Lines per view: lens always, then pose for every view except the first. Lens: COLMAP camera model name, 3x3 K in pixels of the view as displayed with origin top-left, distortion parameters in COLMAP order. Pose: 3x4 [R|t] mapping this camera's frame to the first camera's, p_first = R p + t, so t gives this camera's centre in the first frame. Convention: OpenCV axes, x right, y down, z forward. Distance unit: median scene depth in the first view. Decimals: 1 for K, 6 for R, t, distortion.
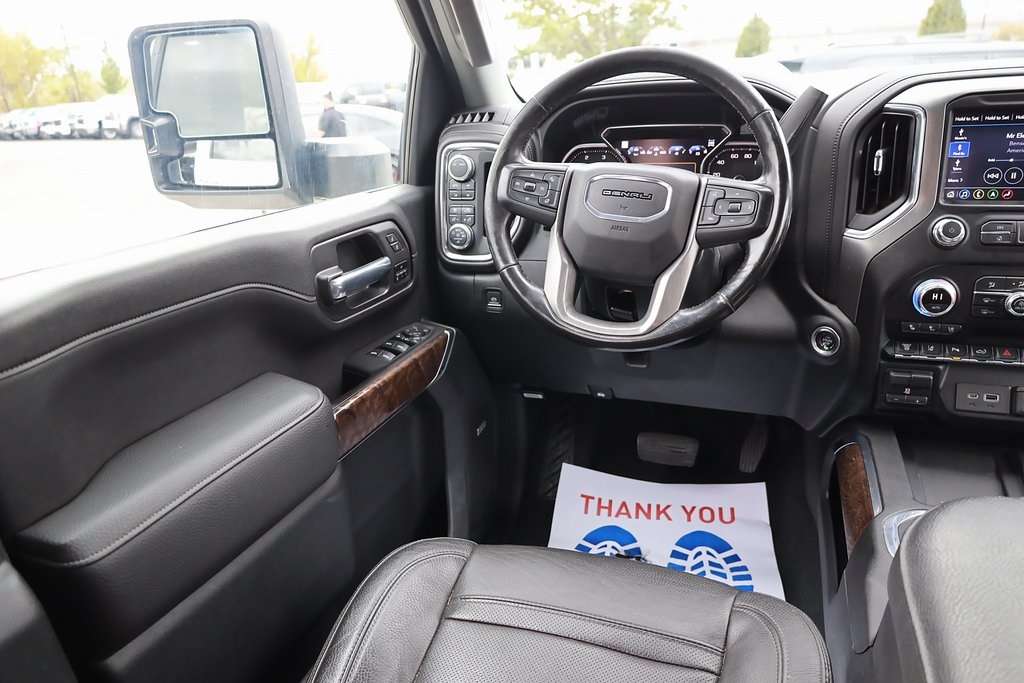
lens RADIAL K [[700.1, 0, 512.0], [0, 700.1, 341.5], [0, 0, 1]] dist [-0.010922, -0.001707]
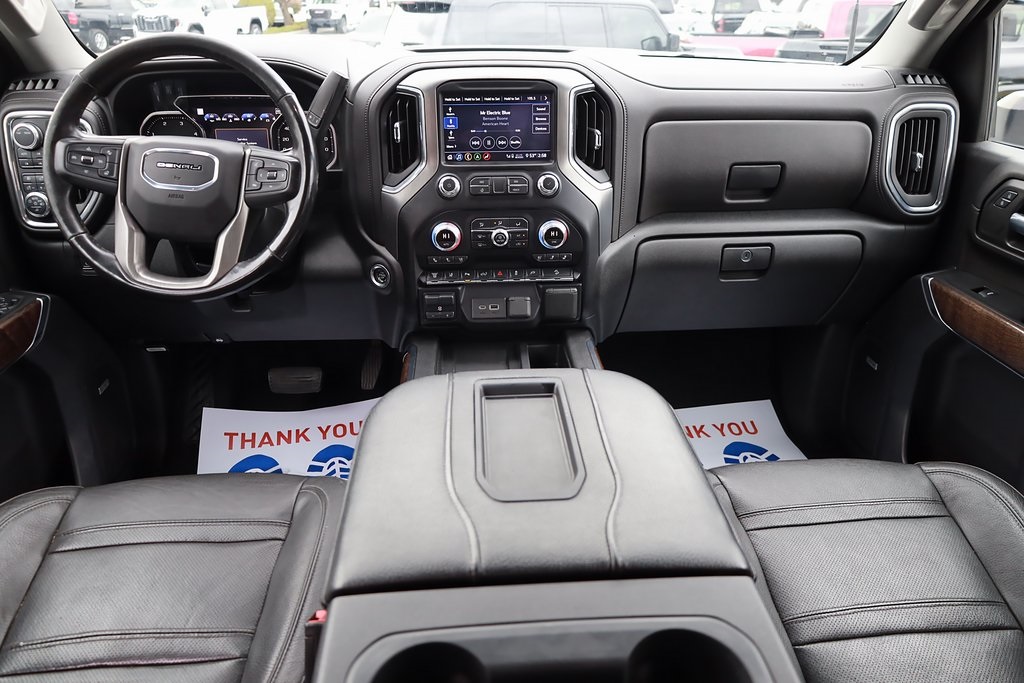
lens RADIAL K [[700.1, 0, 512.0], [0, 700.1, 341.5], [0, 0, 1]] dist [-0.010922, -0.001707]
pose [[0.911662, -0.128172, 0.390440, 0.166457], [0.092459, 0.989731, 0.109017, 0.001029], [-0.400404, -0.063287, 0.914151, -0.269917]]
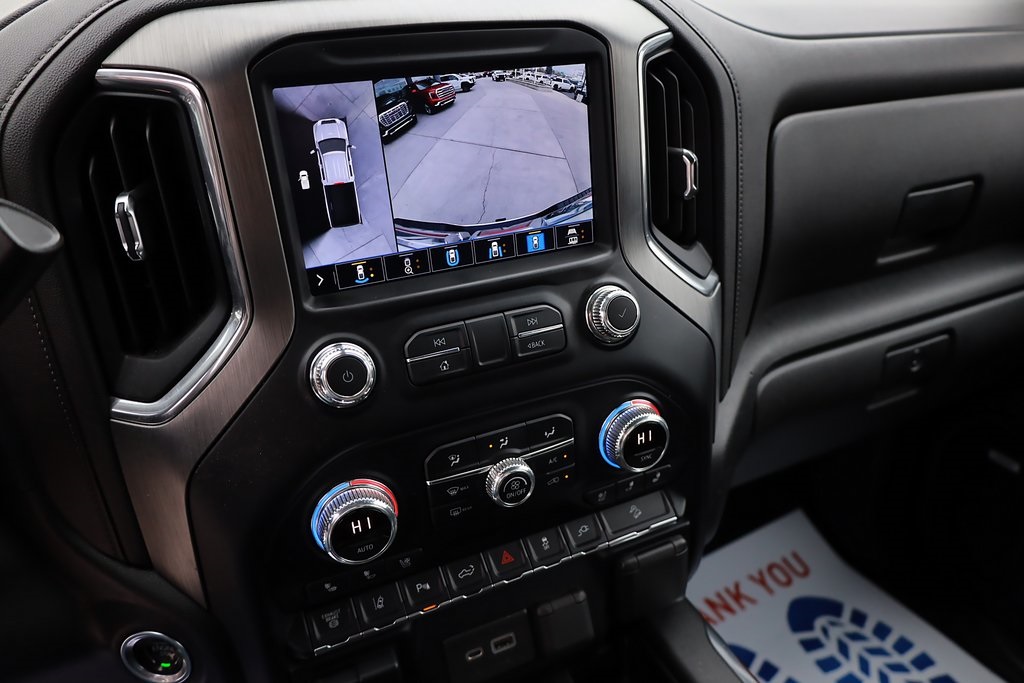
lens RADIAL K [[700.1, 0, 512.0], [0, 700.1, 341.5], [0, 0, 1]] dist [-0.010922, -0.001707]
pose [[0.708539, -0.281508, 0.647090, 0.405530], [0.232390, 0.958917, 0.162707, -0.208044], [-0.666309, 0.035093, 0.744850, 0.579679]]
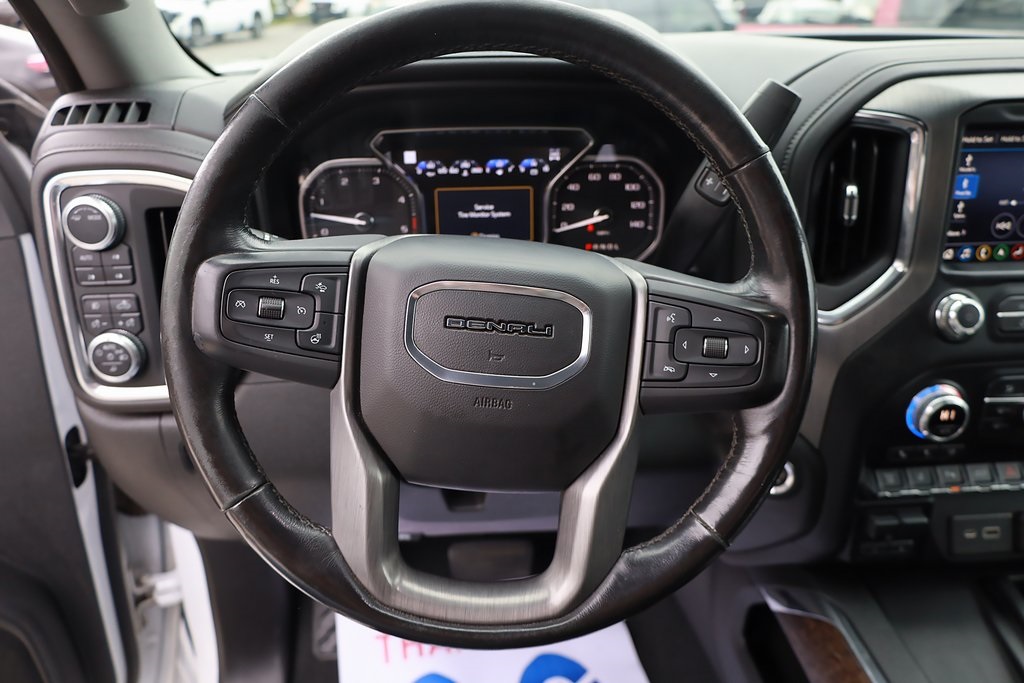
lens RADIAL K [[727.0, 0, 516.0], [0, 727.0, 354.1], [0, 0, 1]] dist [-0.015306, -0.001574]
pose [[0.912153, -0.140032, 0.385185, -0.013981], [0.100969, 0.987633, 0.119945, -0.230076], [-0.397218, -0.070517, 0.915011, 0.510030]]
